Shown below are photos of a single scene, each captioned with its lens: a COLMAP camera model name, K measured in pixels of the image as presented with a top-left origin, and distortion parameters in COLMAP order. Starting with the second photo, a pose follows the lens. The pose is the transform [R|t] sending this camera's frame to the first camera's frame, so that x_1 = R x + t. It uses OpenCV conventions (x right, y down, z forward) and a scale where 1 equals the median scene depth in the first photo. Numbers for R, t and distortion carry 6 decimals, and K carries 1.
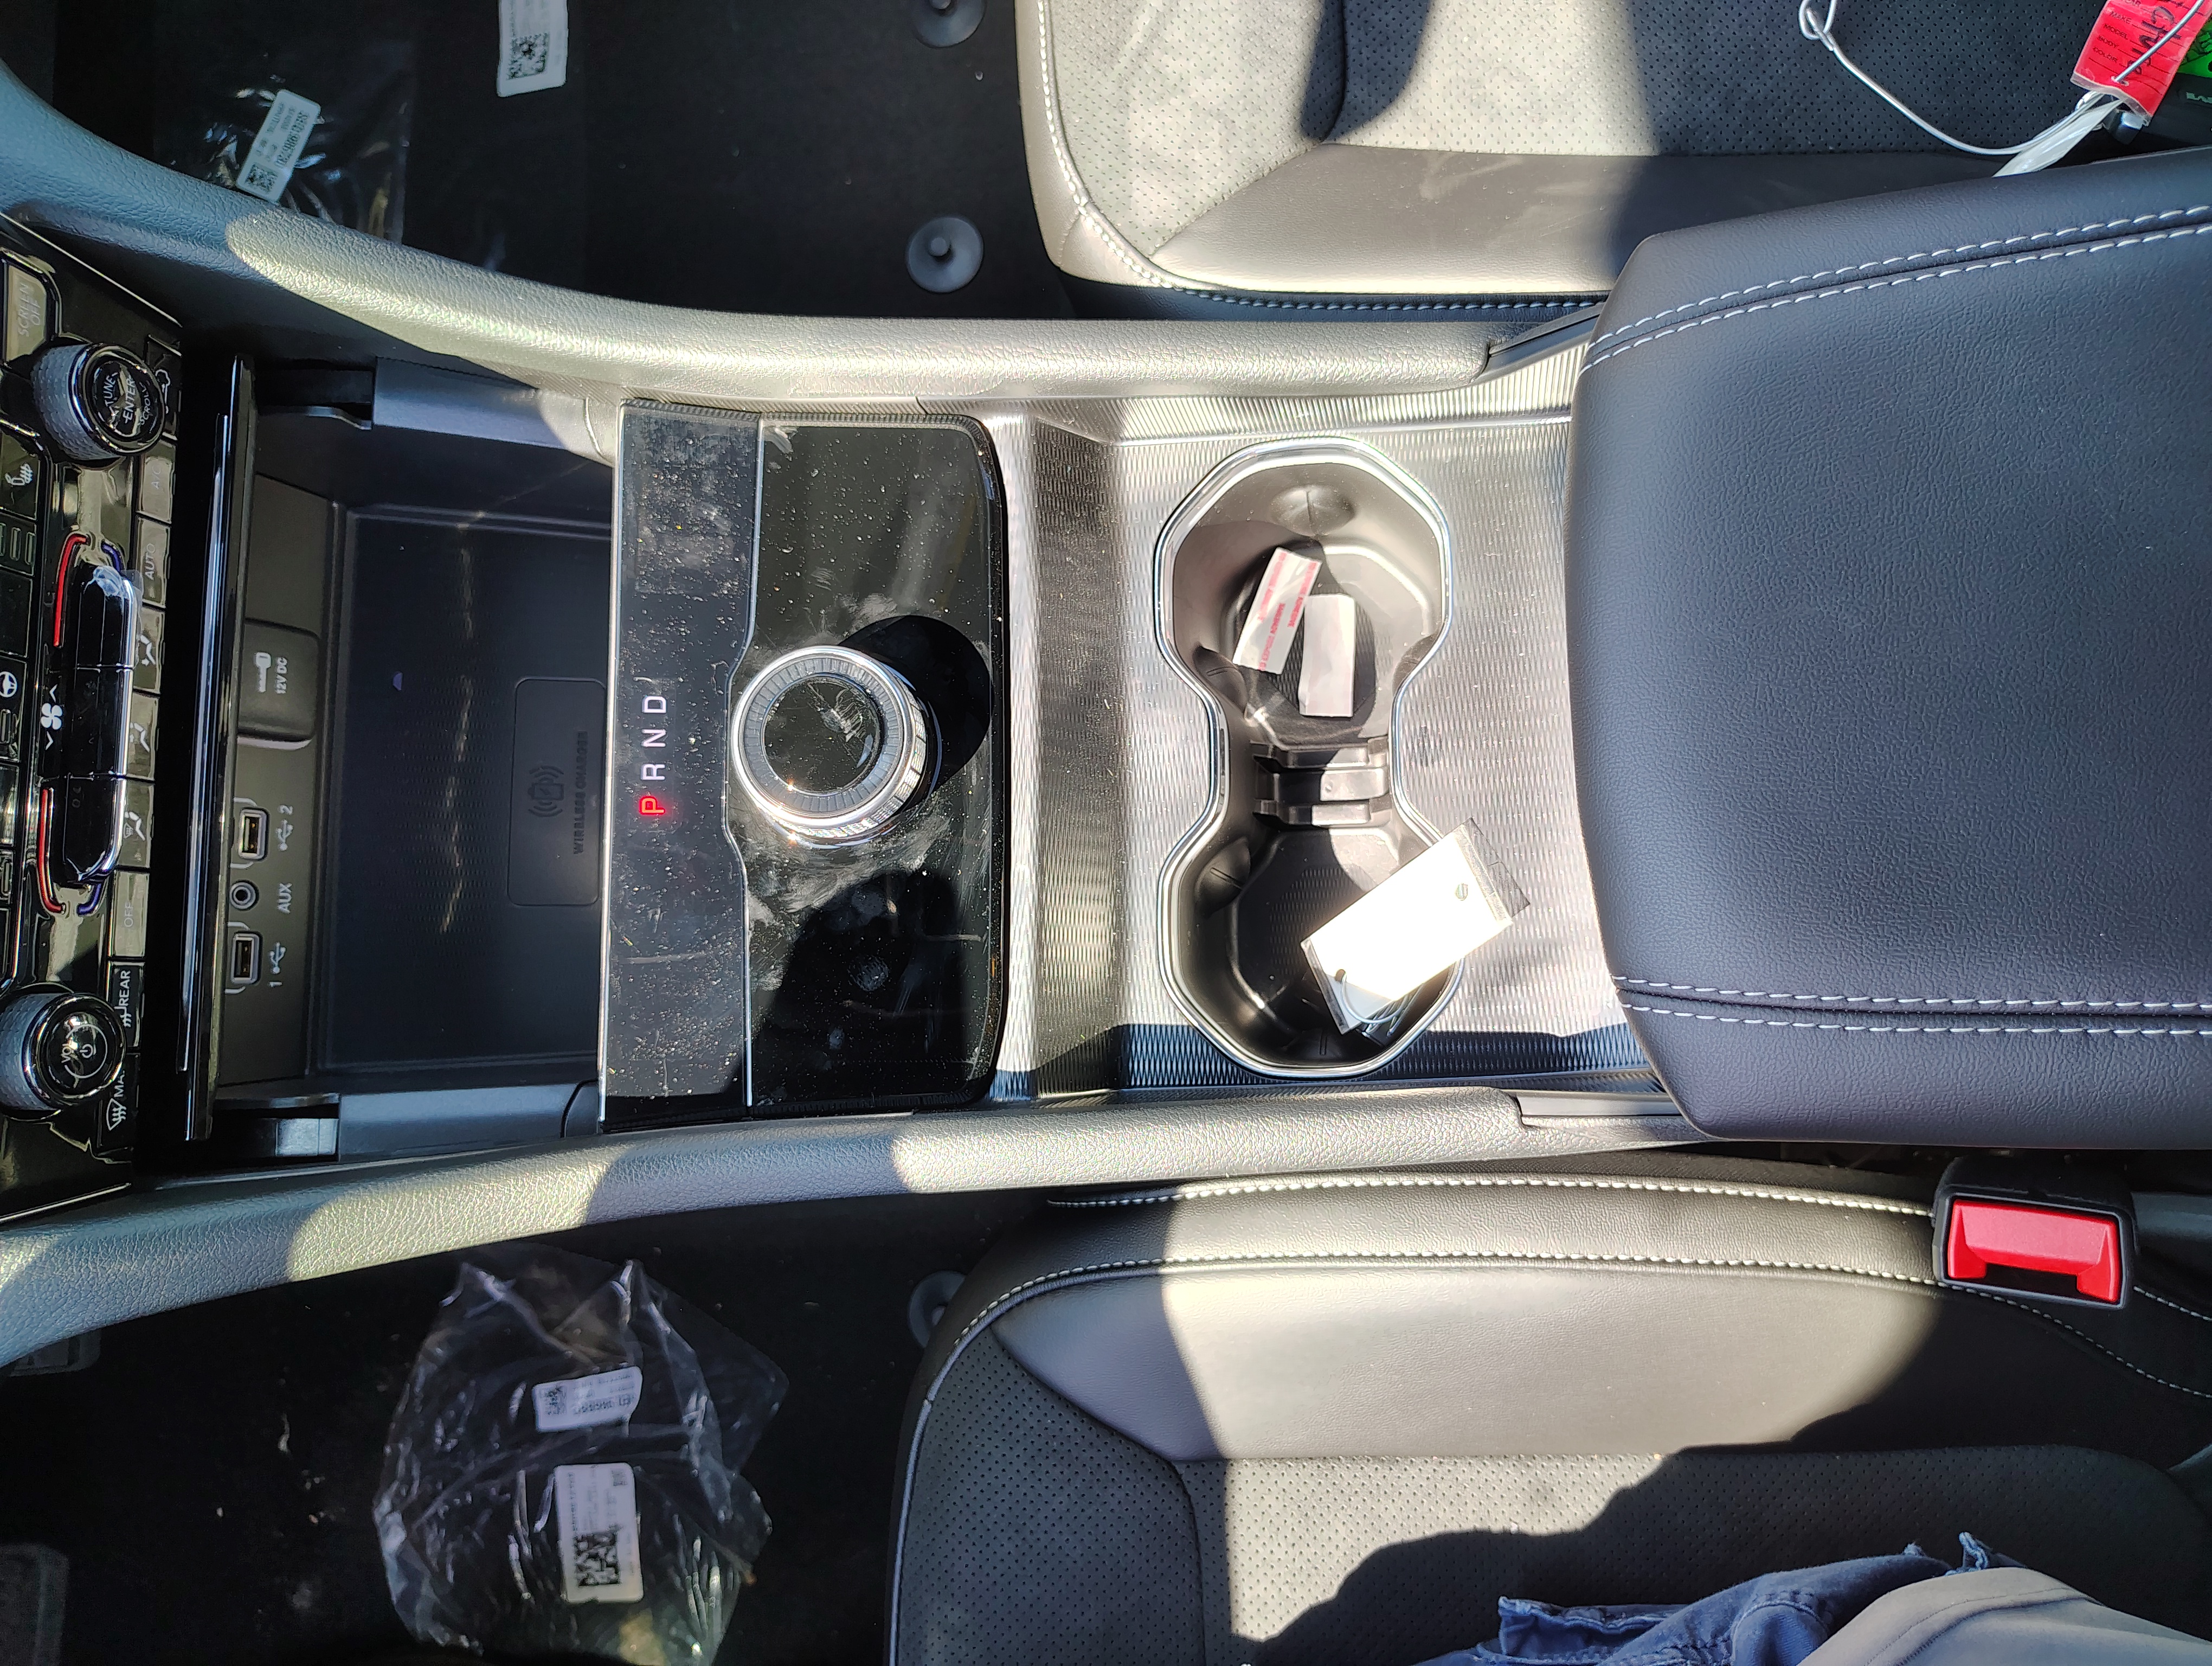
lens RADIAL K [[1549.4, 0, 1125.8], [0, 1549.4, 818.0], [0, 0, 1]] dist [0.046207, -0.100296]
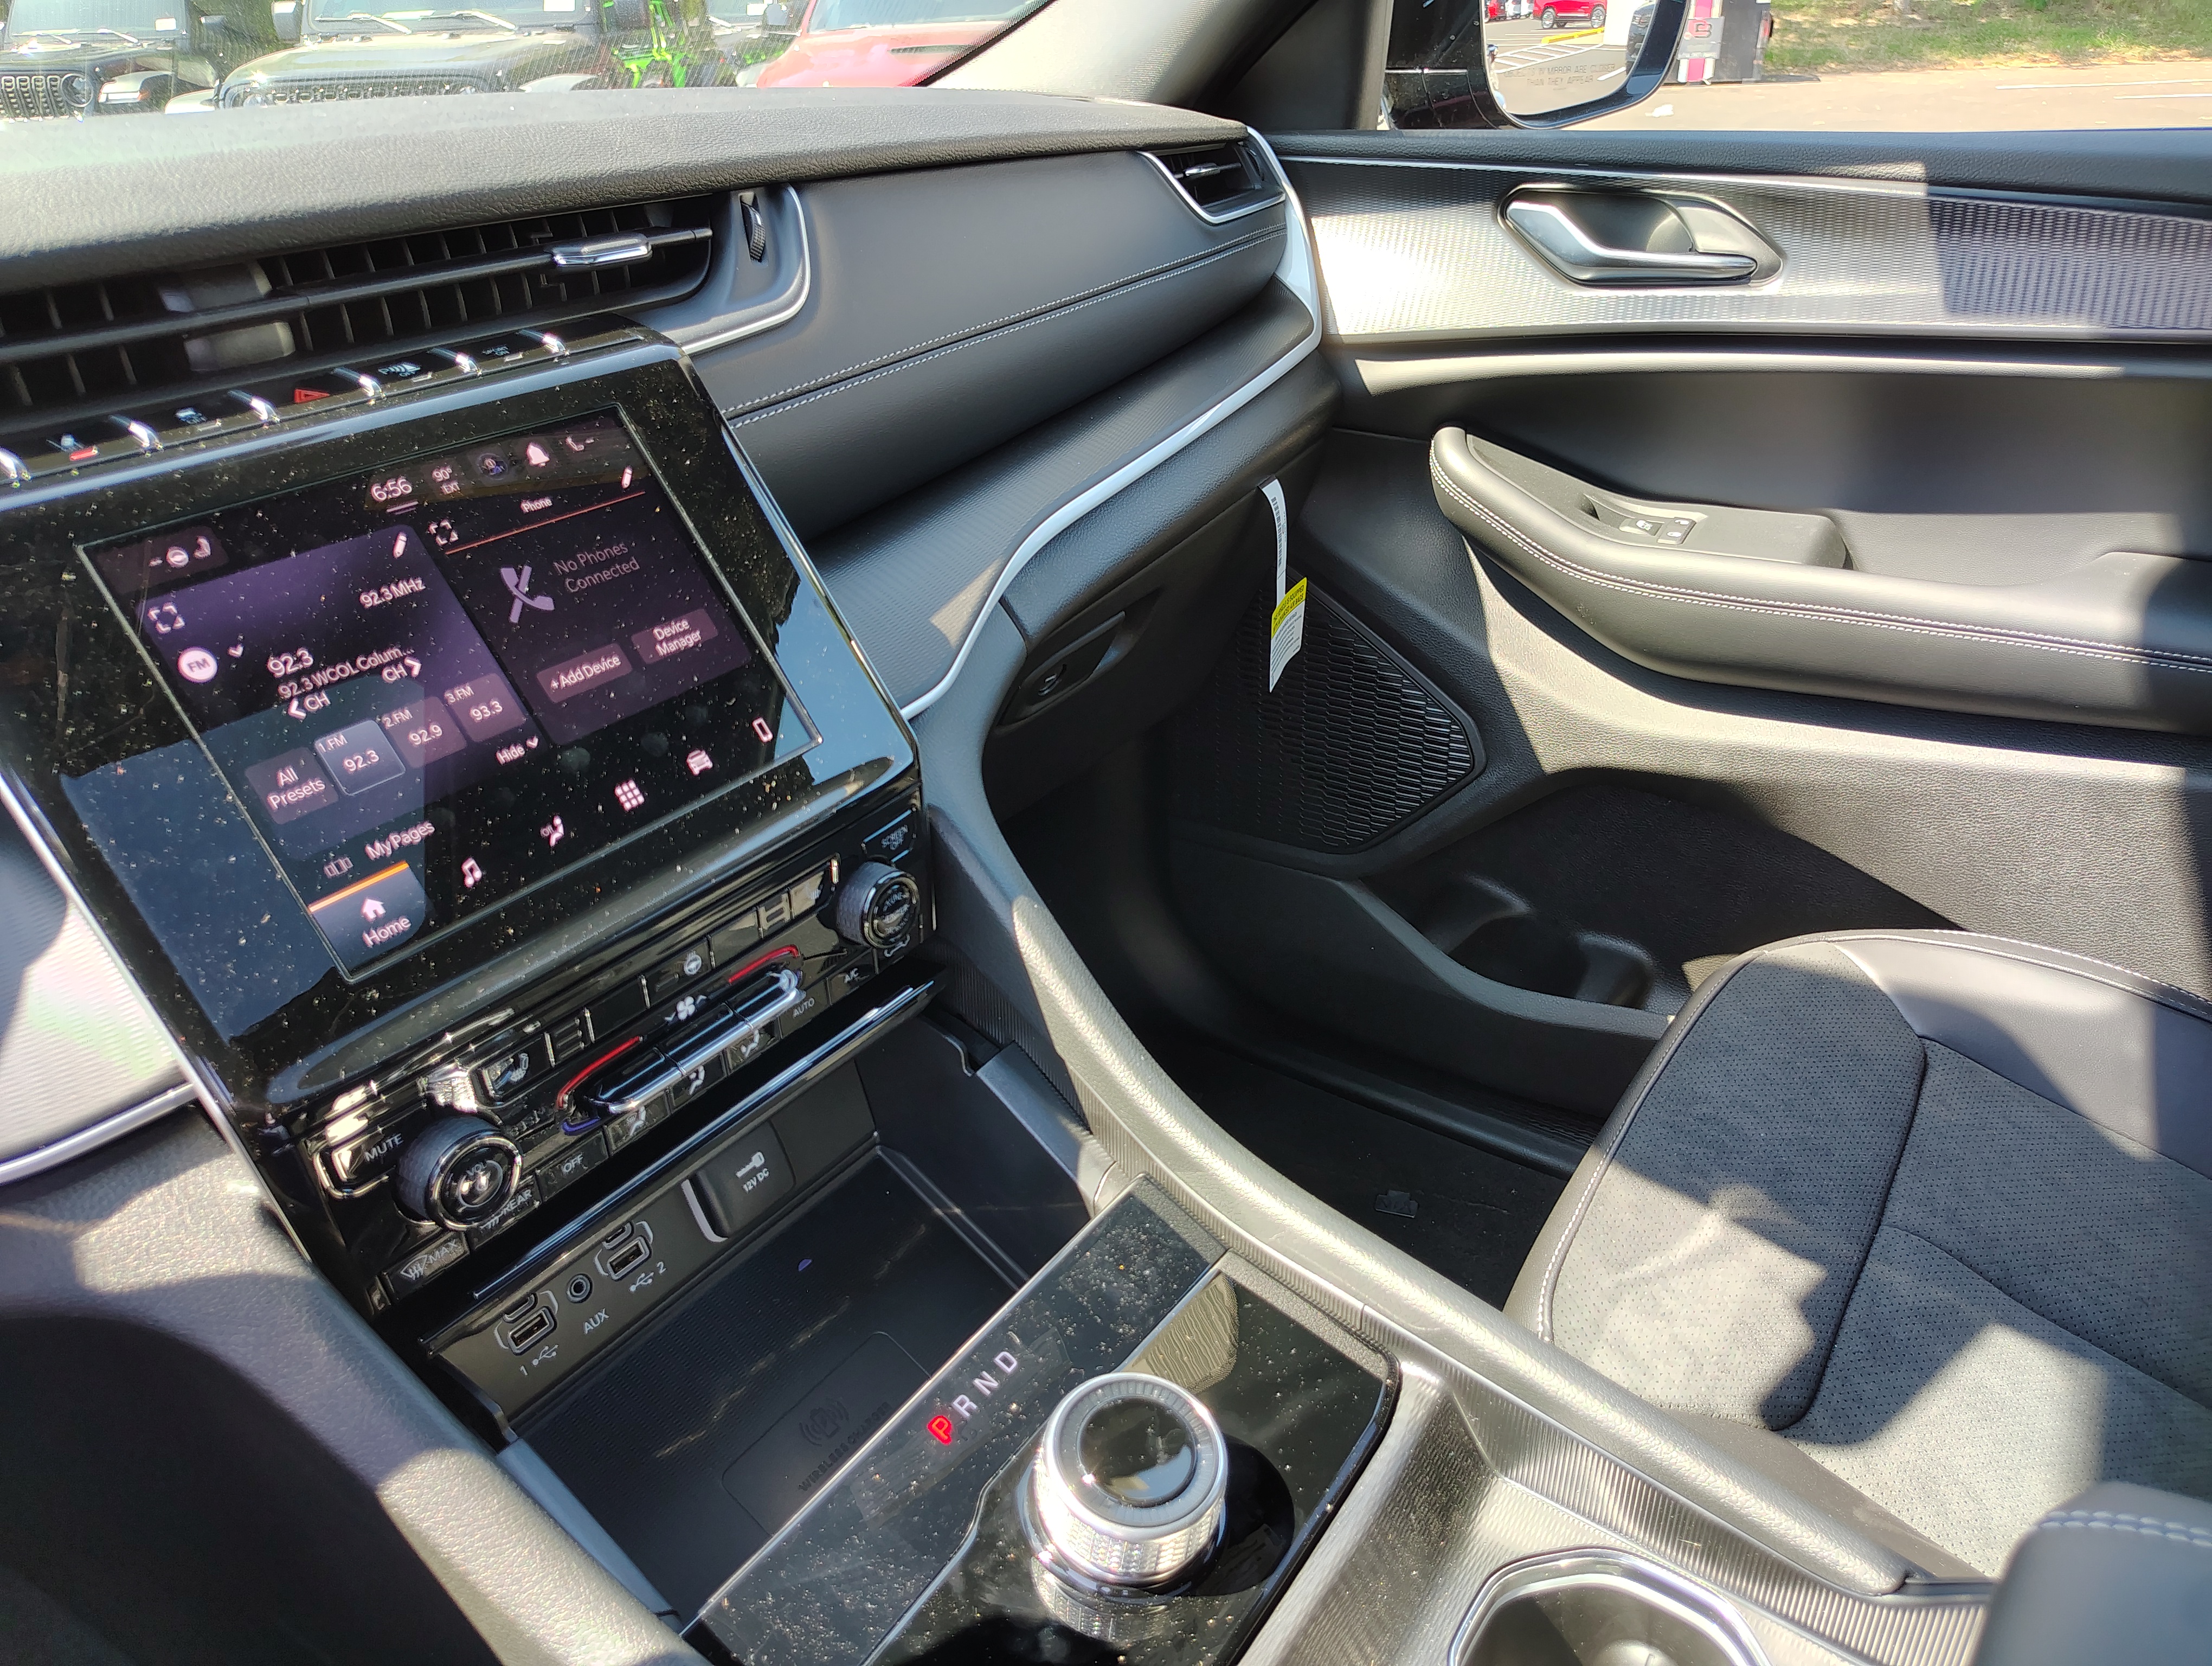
lens RADIAL K [[1516.1, 0, 1100.8], [0, 1516.1, 828.1], [0, 0, 1]] dist [0.051949, -0.090680]
pose [[0.795104, 0.438279, -0.419191, 0.020676], [-0.601965, 0.486206, -0.633437, 0.356758], [-0.073809, 0.755986, 0.650413, 0.050844]]
